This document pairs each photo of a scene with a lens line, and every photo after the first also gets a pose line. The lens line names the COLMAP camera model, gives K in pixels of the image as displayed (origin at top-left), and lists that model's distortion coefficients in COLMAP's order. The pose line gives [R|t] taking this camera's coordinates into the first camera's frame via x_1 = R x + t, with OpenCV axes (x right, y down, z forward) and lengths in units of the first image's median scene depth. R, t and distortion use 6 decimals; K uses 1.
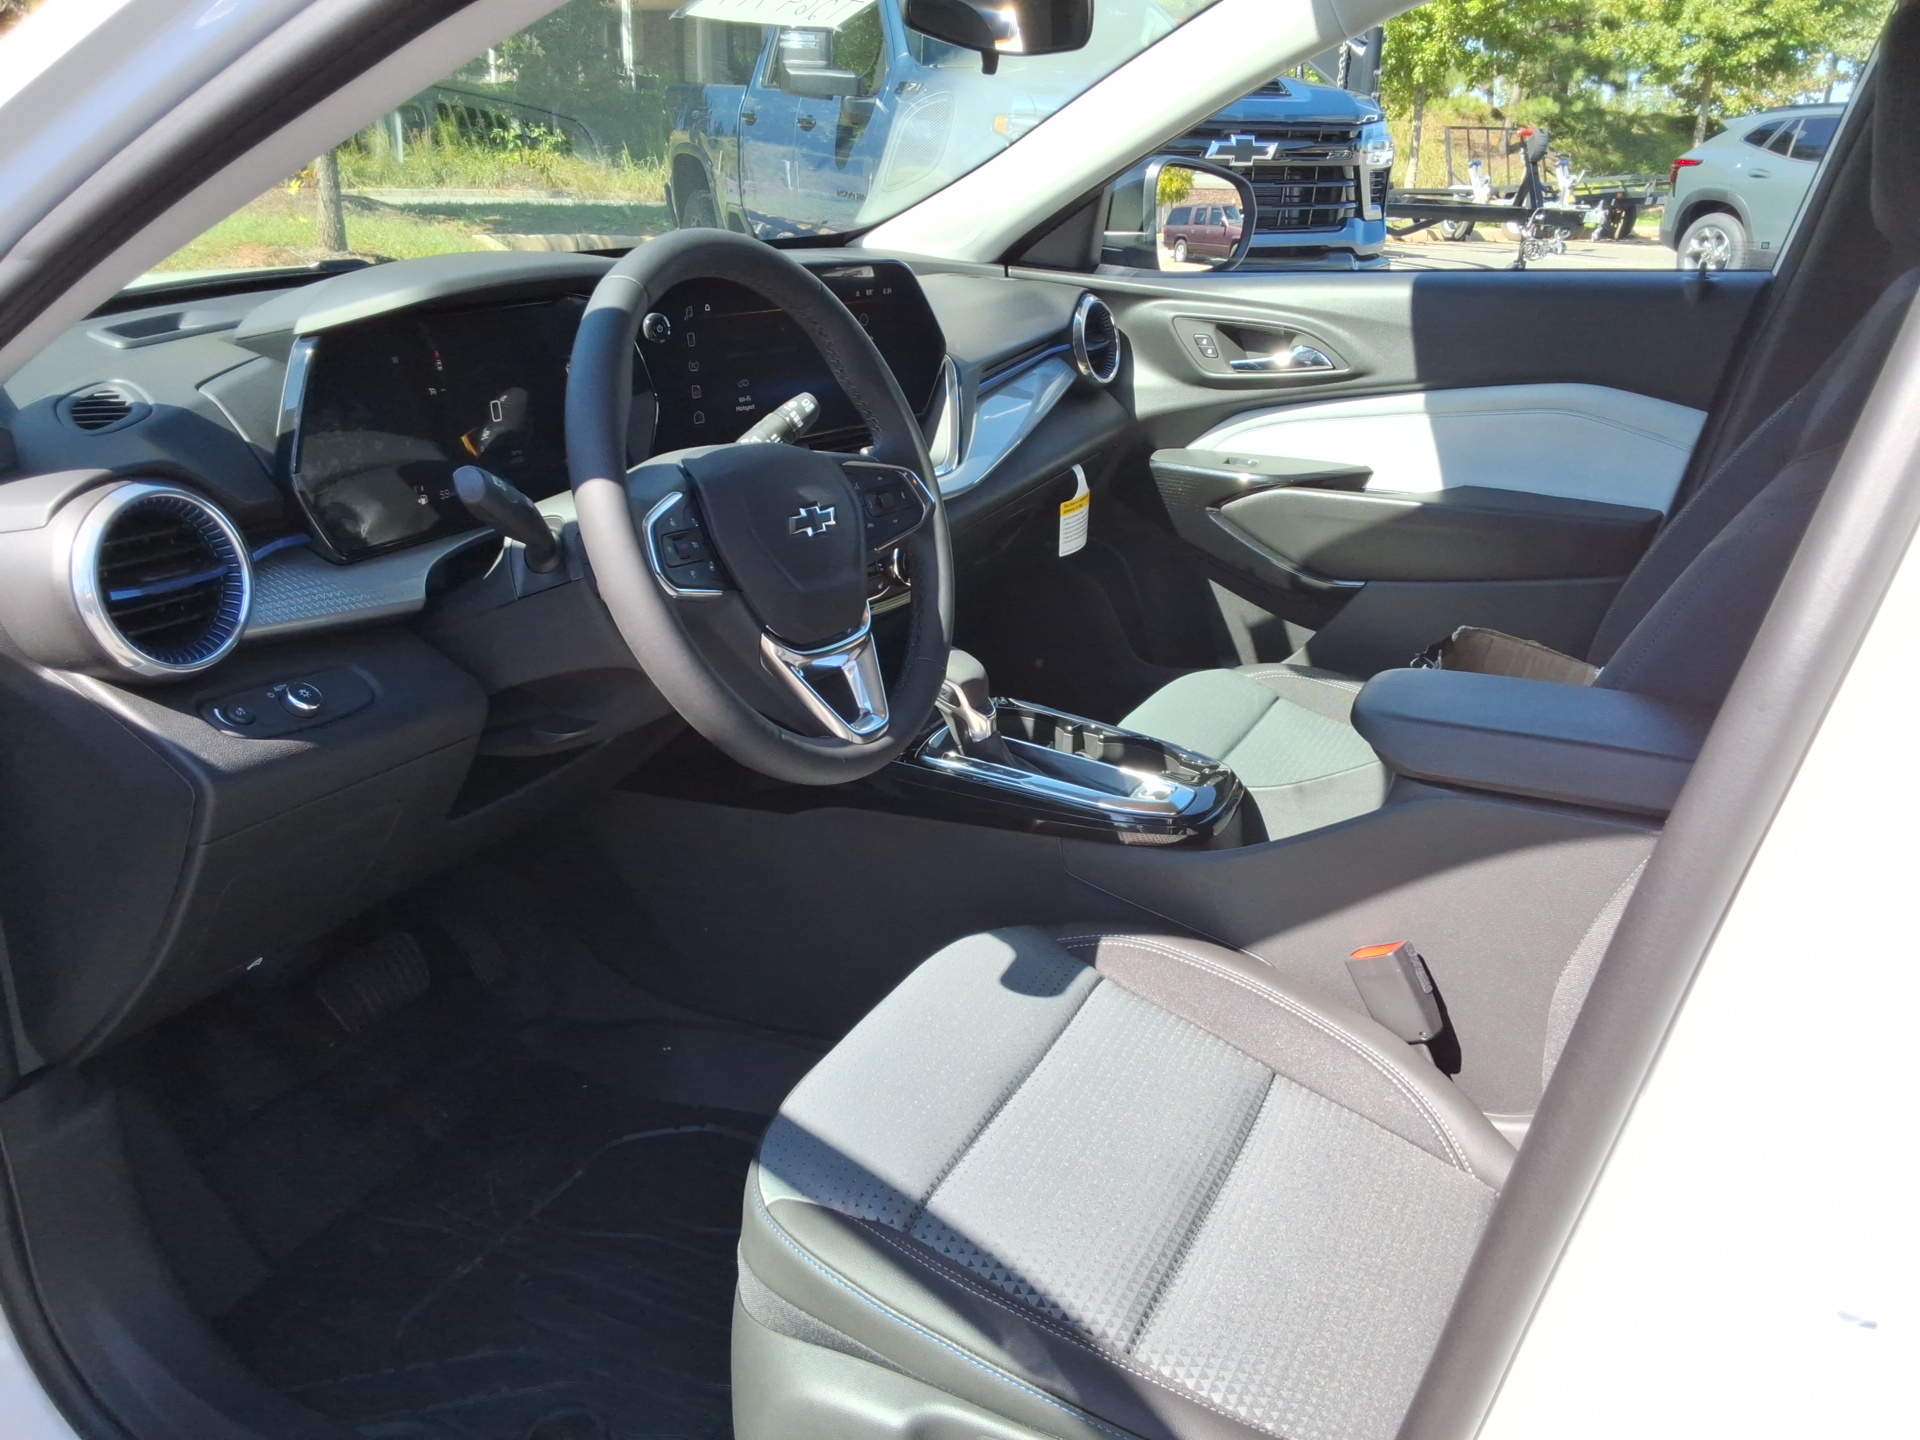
lens RADIAL K [[1544.8, 0, 964.4], [0, 1544.8, 715.2], [0, 0, 1]] dist [0.075197, -0.116751]
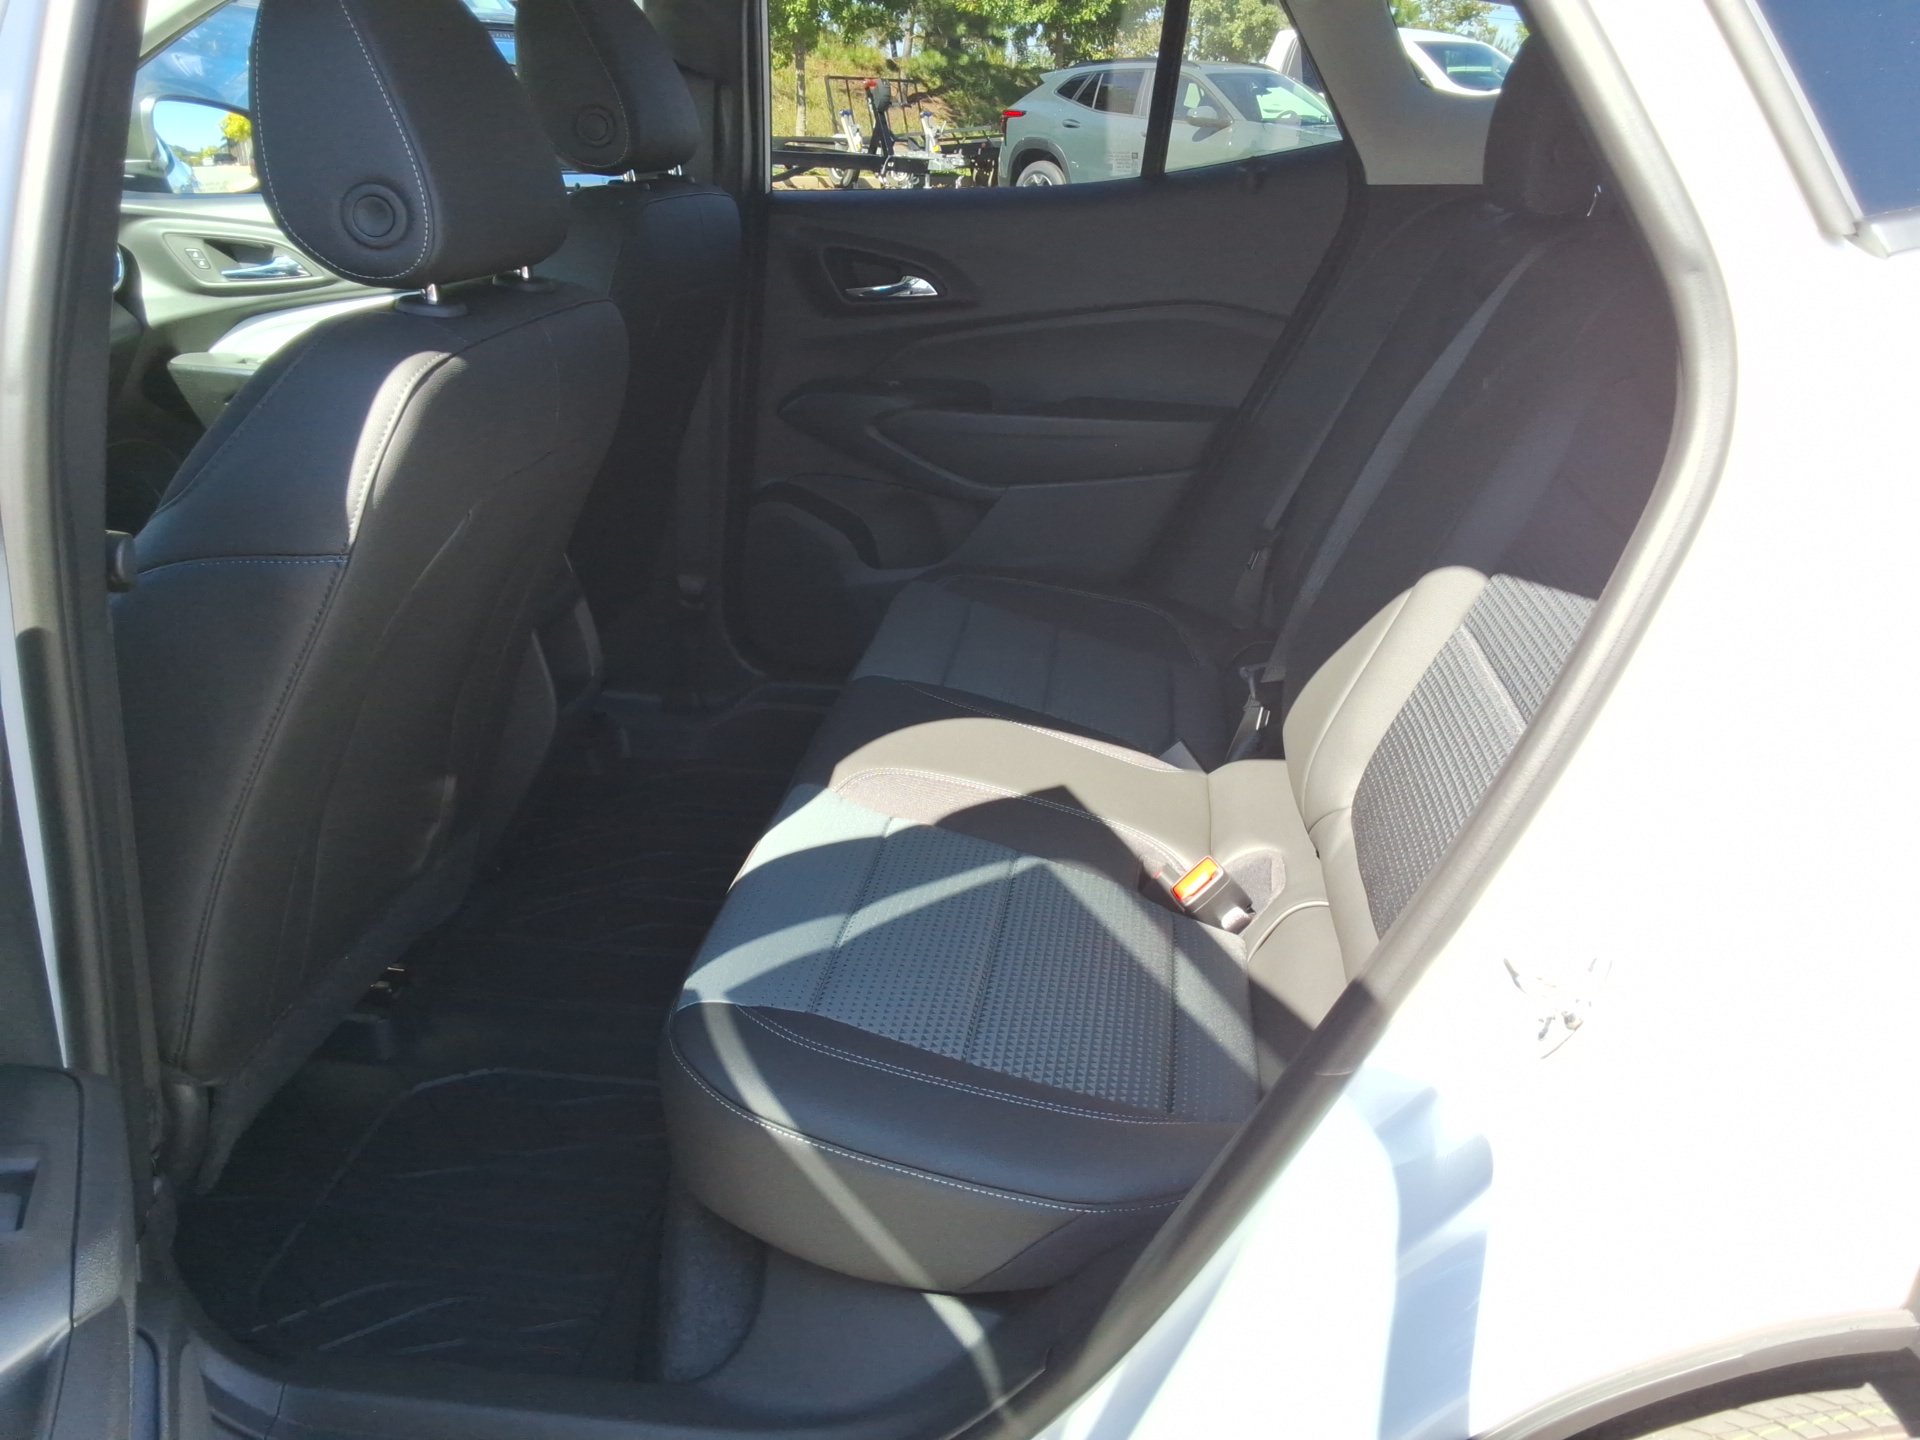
lens RADIAL K [[1544.8, 0, 954.7], [0, 1544.8, 726.9], [0, 0, 1]] dist [0.075197, -0.116751]
pose [[0.946209, -0.111861, 0.303606, 0.287616], [0.100889, 0.993557, 0.051642, 0.096904], [-0.307426, -0.018234, 0.951397, -0.257819]]
